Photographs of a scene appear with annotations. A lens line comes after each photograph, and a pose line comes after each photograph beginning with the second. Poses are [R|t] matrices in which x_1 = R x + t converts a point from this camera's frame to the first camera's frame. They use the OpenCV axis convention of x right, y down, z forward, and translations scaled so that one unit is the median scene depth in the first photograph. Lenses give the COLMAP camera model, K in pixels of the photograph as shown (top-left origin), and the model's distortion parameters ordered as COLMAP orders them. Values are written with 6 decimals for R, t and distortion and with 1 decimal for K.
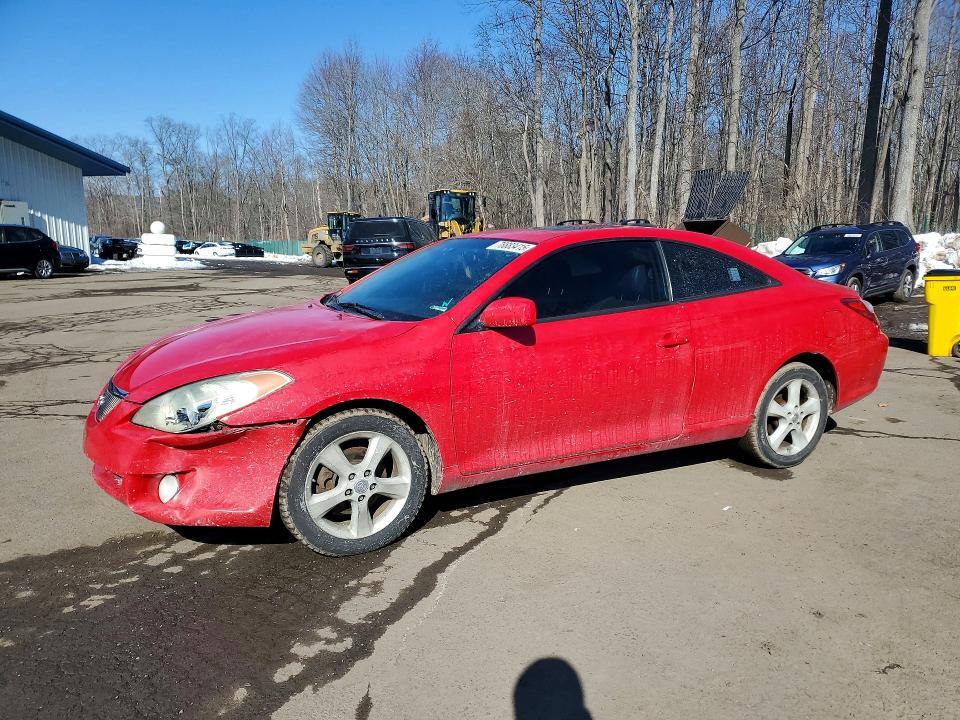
lens RADIAL K [[743.5, 0, 480.0], [0, 743.5, 360.0], [0, 0, 1]] dist [0.053052, -0.002224]
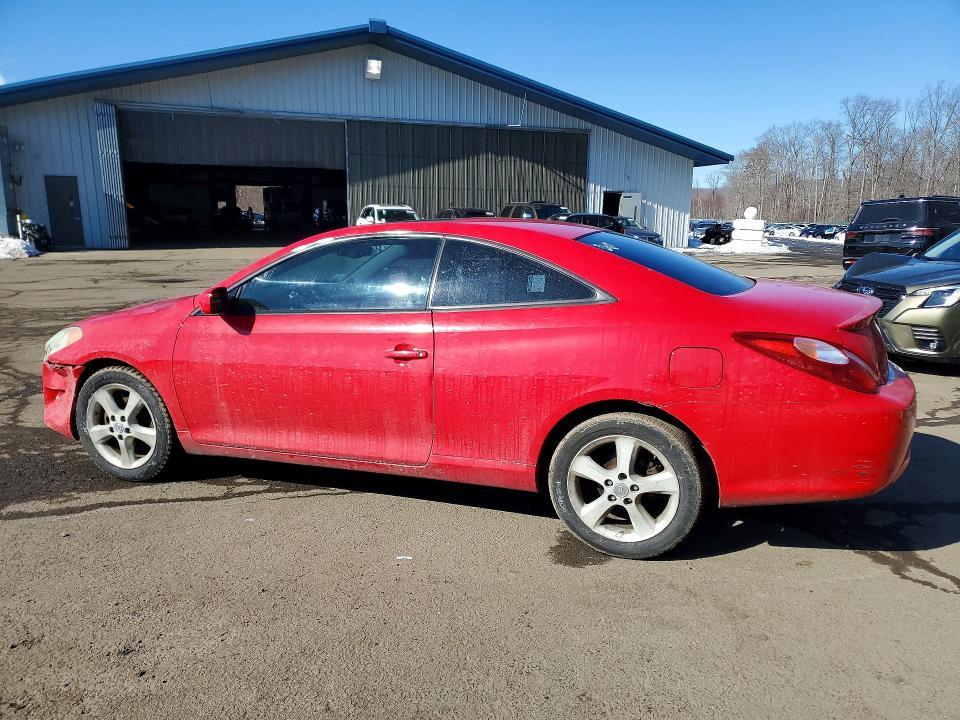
lens RADIAL K [[751.7, 0, 480.0], [0, 751.7, 360.0], [0, 0, 1]] dist [0.012676, 0.001289]
pose [[0.656205, 0.135536, -0.742310, 0.211116], [-0.120315, 0.989944, 0.074393, -0.020277], [0.744929, 0.040494, 0.665914, 0.107197]]
